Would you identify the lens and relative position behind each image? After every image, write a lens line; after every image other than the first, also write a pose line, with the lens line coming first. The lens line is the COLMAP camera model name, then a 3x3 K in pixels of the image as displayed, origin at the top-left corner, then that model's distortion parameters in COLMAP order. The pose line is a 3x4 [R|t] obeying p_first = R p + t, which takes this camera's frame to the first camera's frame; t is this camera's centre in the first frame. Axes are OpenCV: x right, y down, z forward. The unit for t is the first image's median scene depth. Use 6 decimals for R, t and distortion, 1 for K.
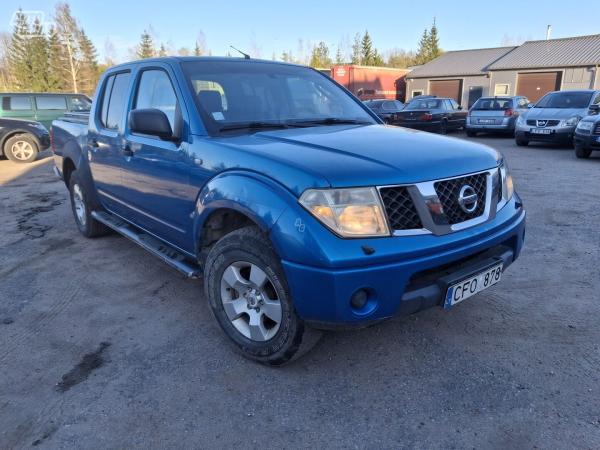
lens RADIAL K [[468.0, 0, 300.0], [0, 468.0, 225.0], [0, 0, 1]] dist [0.051189, -0.079031]
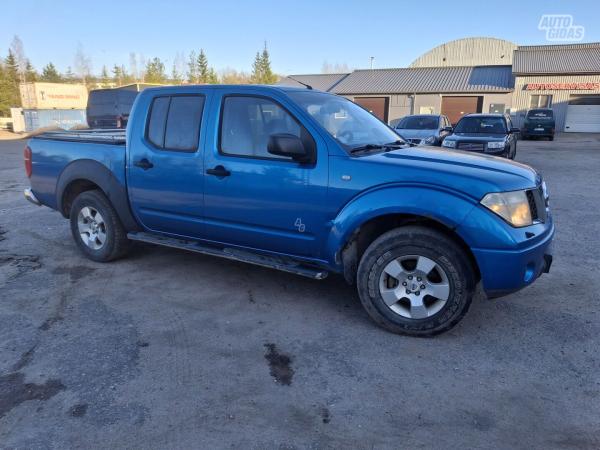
lens RADIAL K [[468.0, 0, 300.0], [0, 468.0, 225.0], [0, 0, 1]] dist [0.051189, -0.079031]
pose [[0.931749, -0.063748, 0.357462, -0.721591], [0.075780, 0.996929, -0.019740, 0.000329], [-0.355106, 0.045481, 0.933719, -0.057534]]
